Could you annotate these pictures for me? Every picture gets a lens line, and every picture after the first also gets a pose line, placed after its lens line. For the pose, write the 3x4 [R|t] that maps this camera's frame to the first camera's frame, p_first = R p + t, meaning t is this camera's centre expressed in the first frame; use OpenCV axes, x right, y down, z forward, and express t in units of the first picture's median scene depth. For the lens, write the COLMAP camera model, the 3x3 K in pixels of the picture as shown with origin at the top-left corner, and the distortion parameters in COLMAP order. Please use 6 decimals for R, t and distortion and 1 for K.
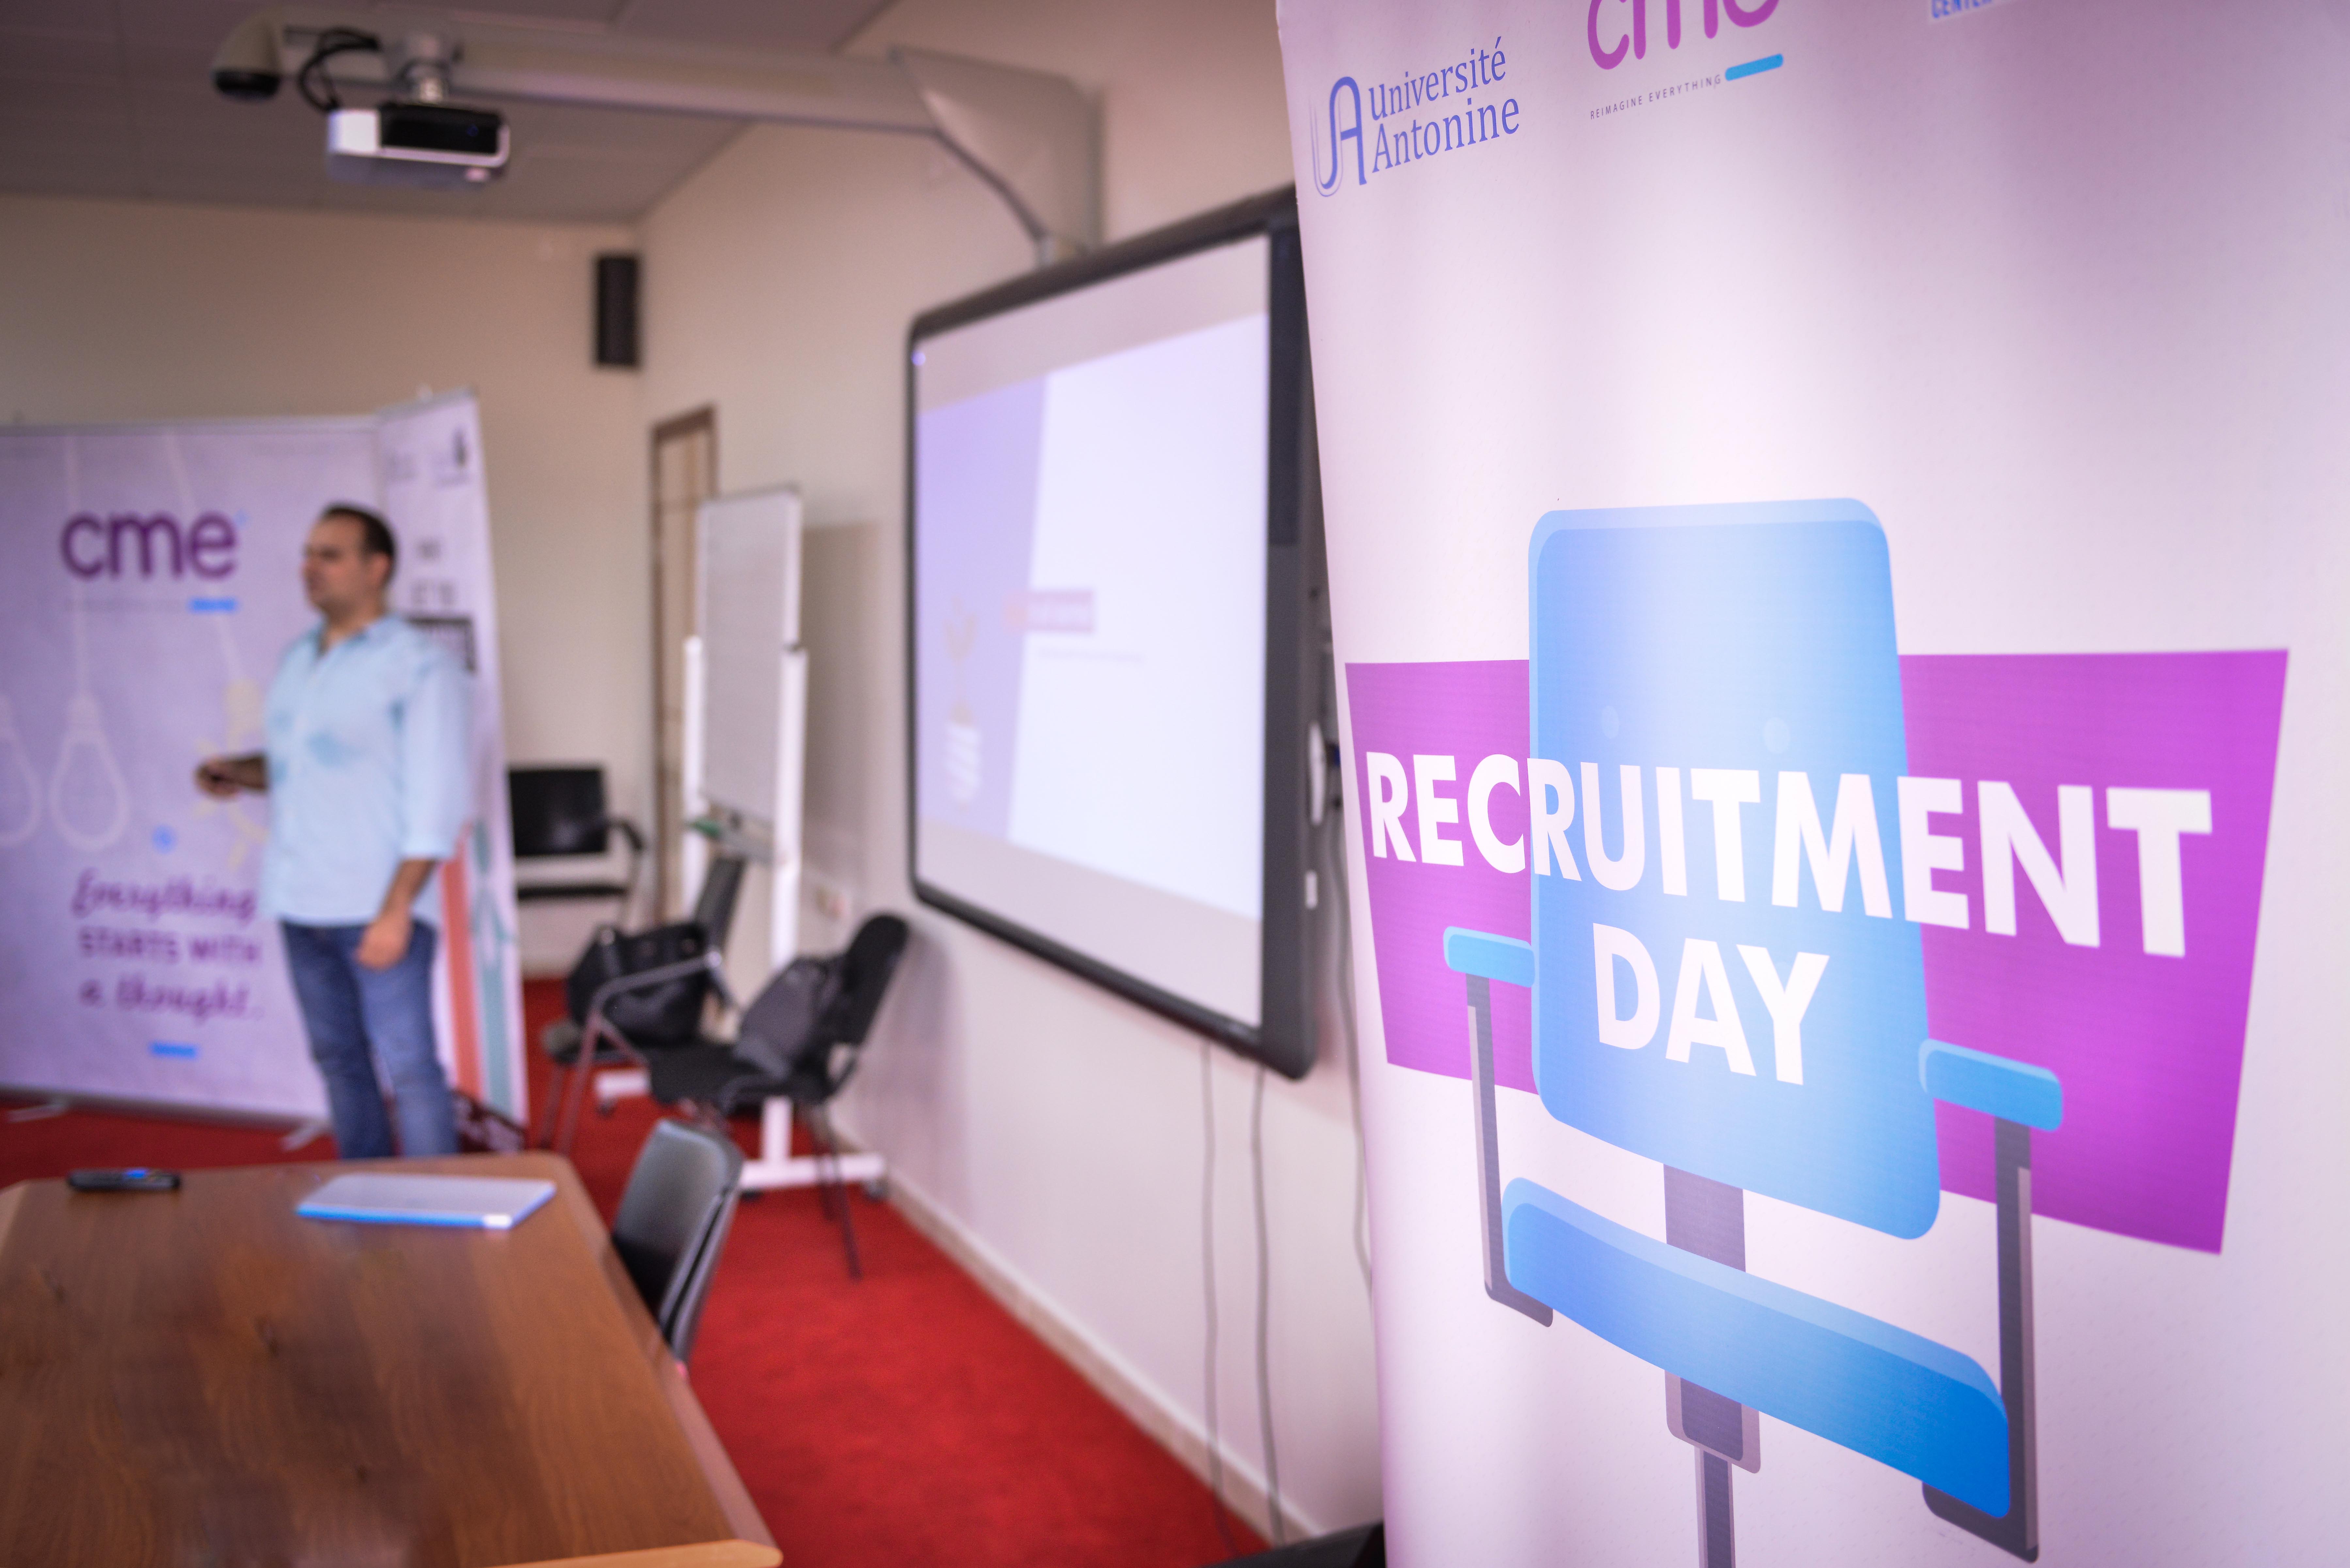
lens RADIAL K [[2423.9, 0, 1181.9], [0, 2423.9, 792.0], [0, 0, 1]] dist [0.002037, 0.000000]
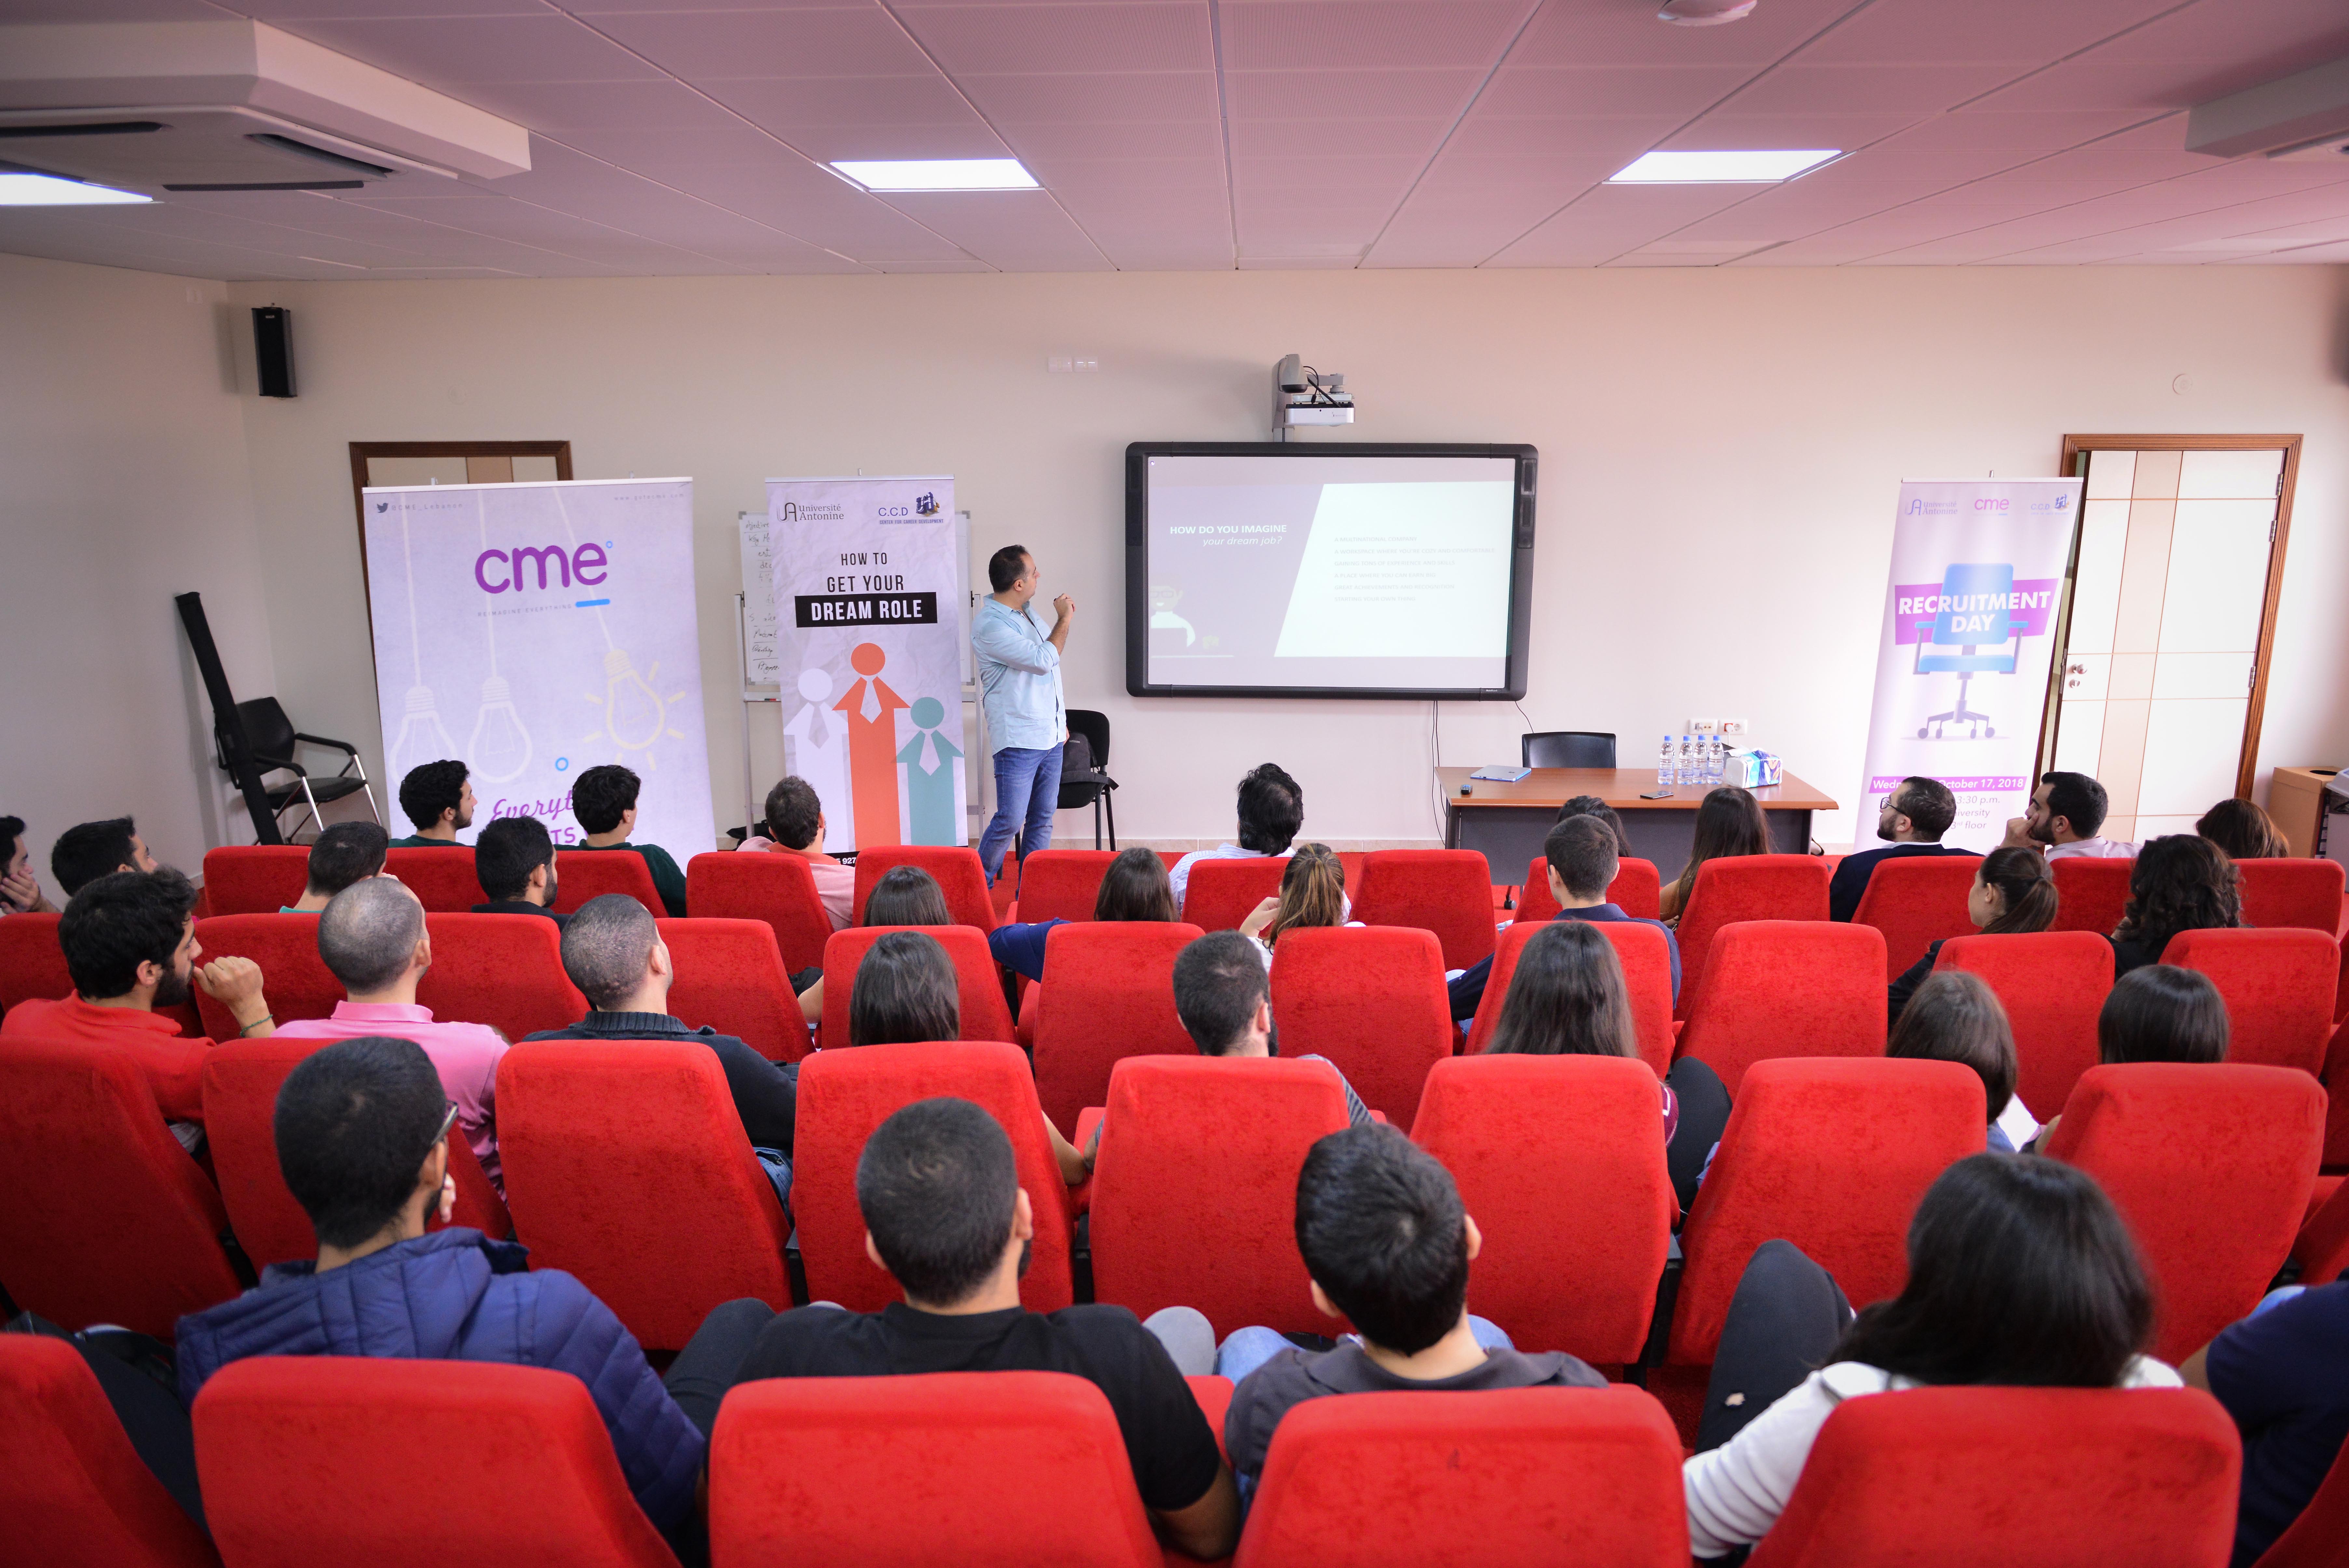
lens RADIAL K [[1670.2, 0, 1172.1], [0, 1670.2, 779.5], [0, 0, 1]] dist [-0.013904, -0.007363]
pose [[0.385430, -0.197252, 0.901407, -5.335633], [0.080518, 0.980348, 0.180098, -0.556918], [-0.919217, 0.003164, 0.393738, 1.133688]]
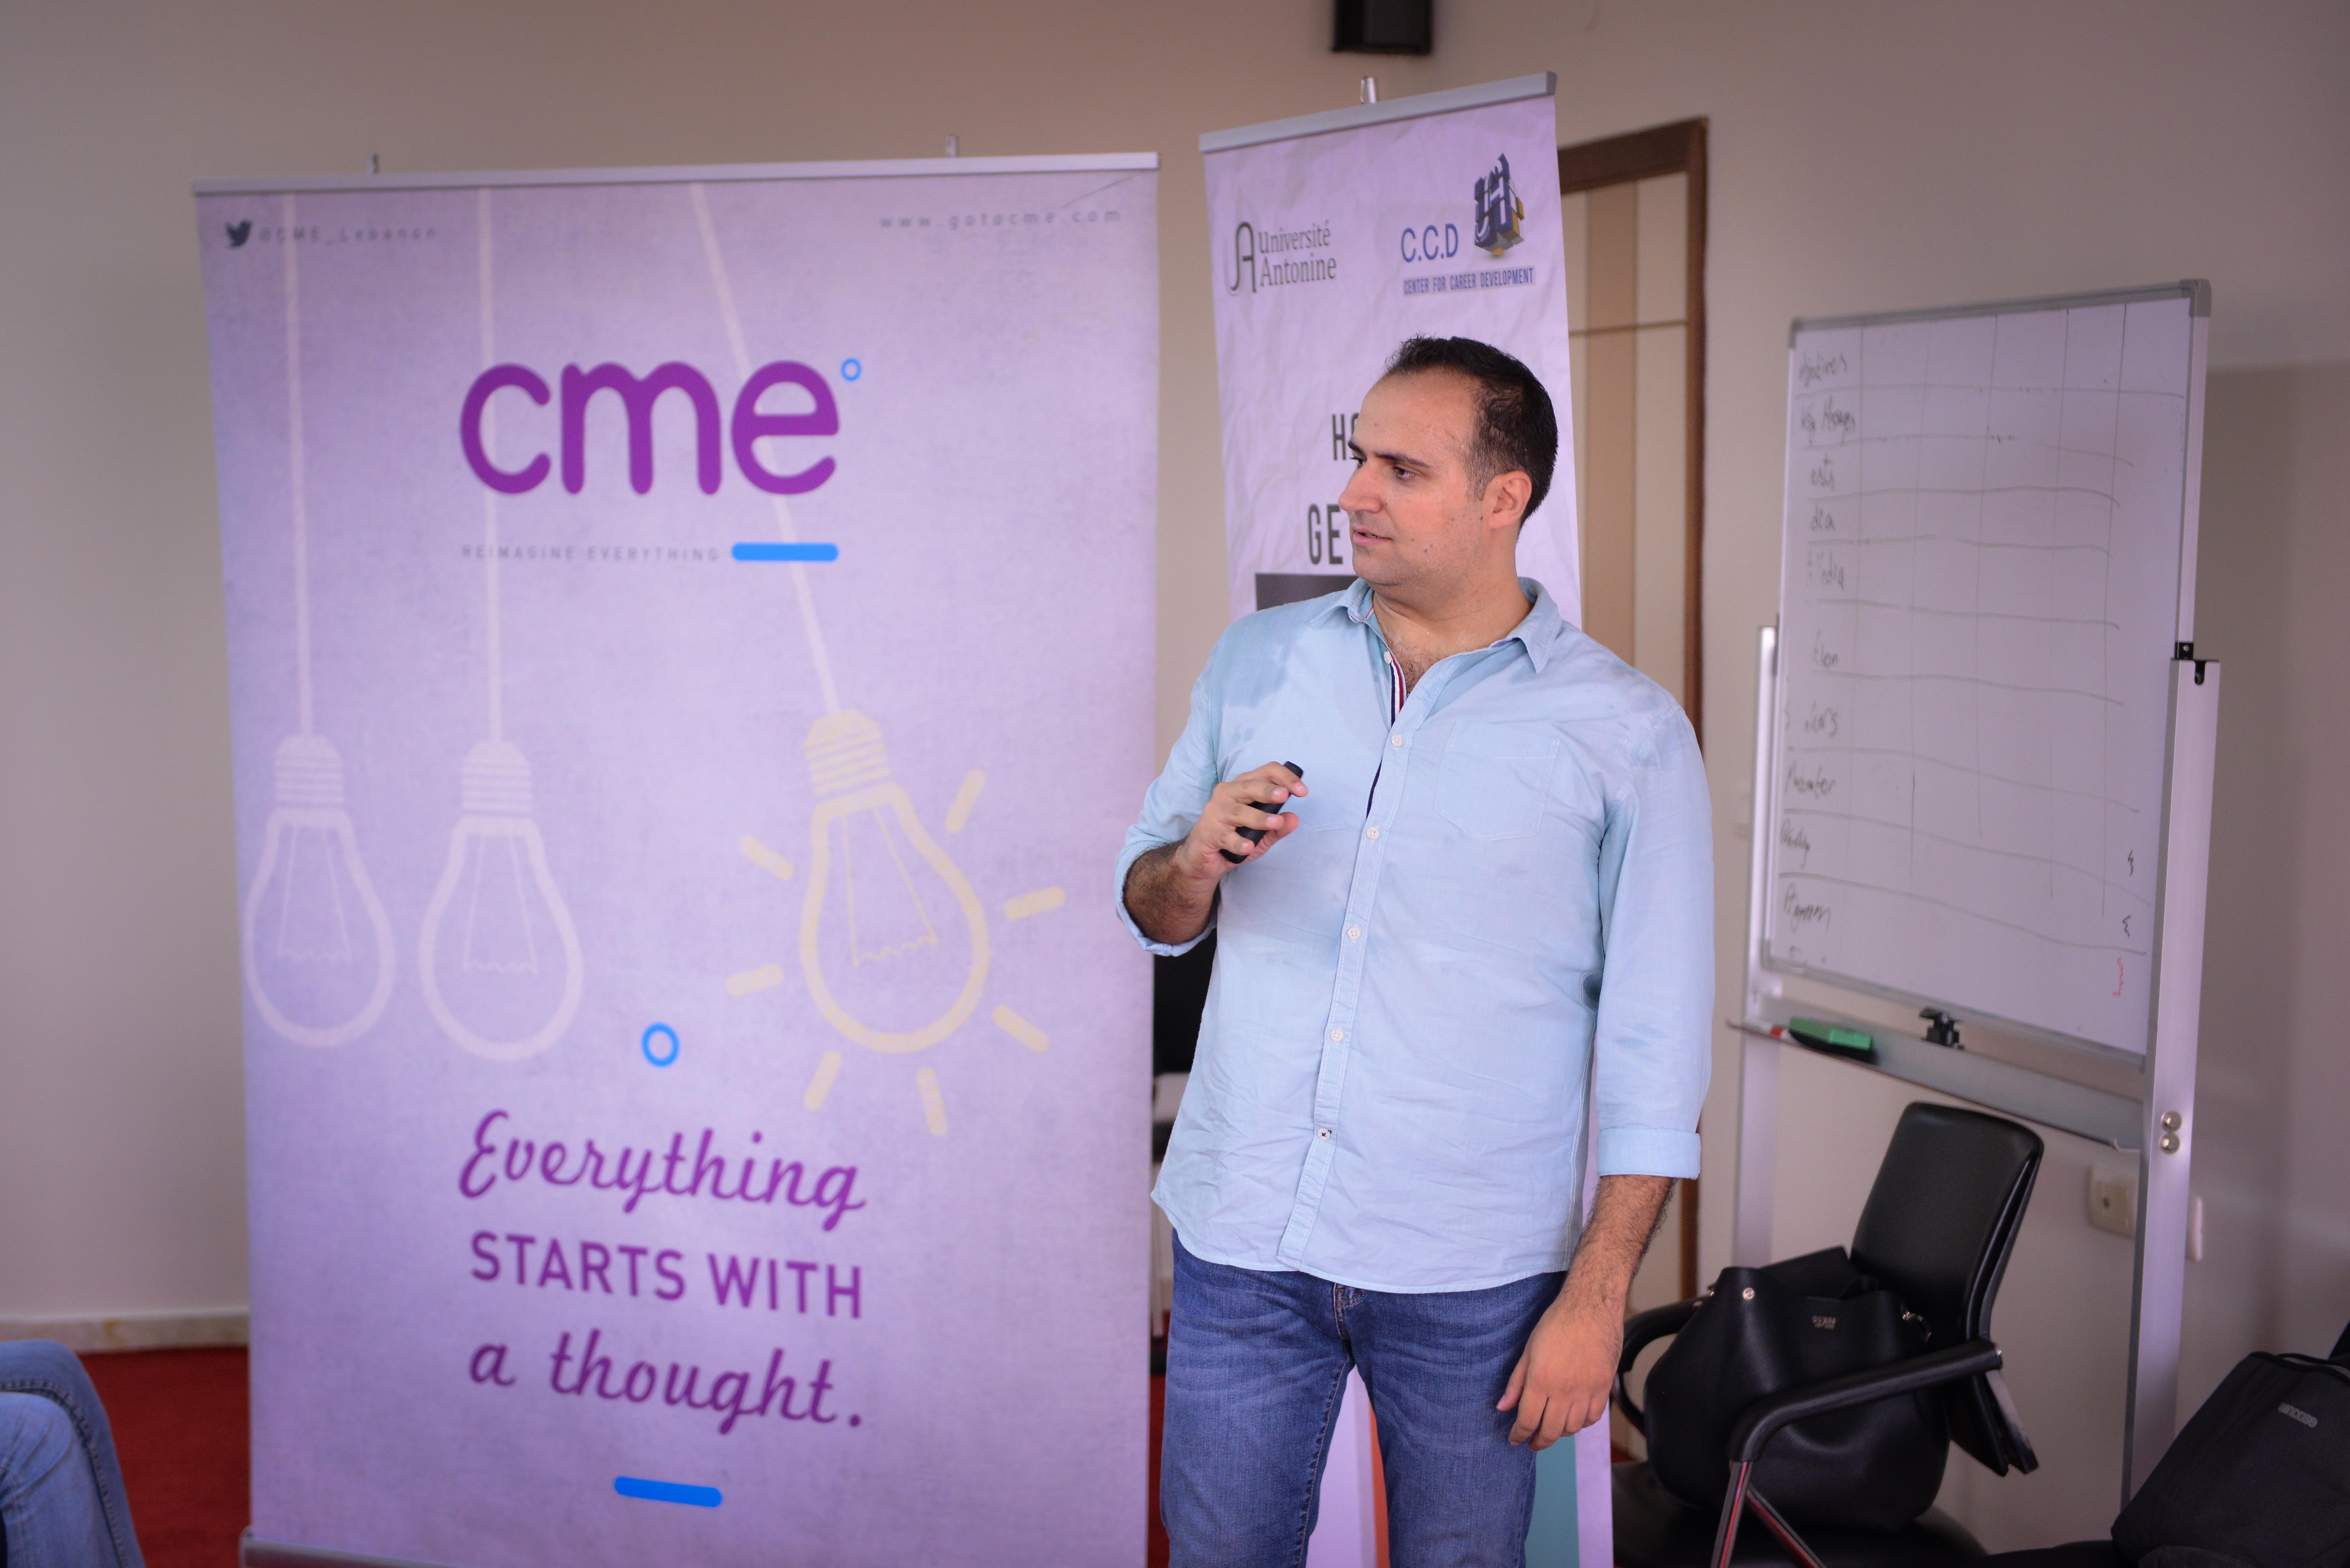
lens RADIAL K [[4730.5, 0, 1171.0], [0, 4730.5, 782.8], [0, 0, 1]] dist [0.043813, 0.000000]
pose [[0.988350, 0.010944, -0.151805, -0.808036], [-0.015230, 0.999517, -0.027096, -0.036855], [0.151435, 0.029092, 0.988039, 0.447710]]
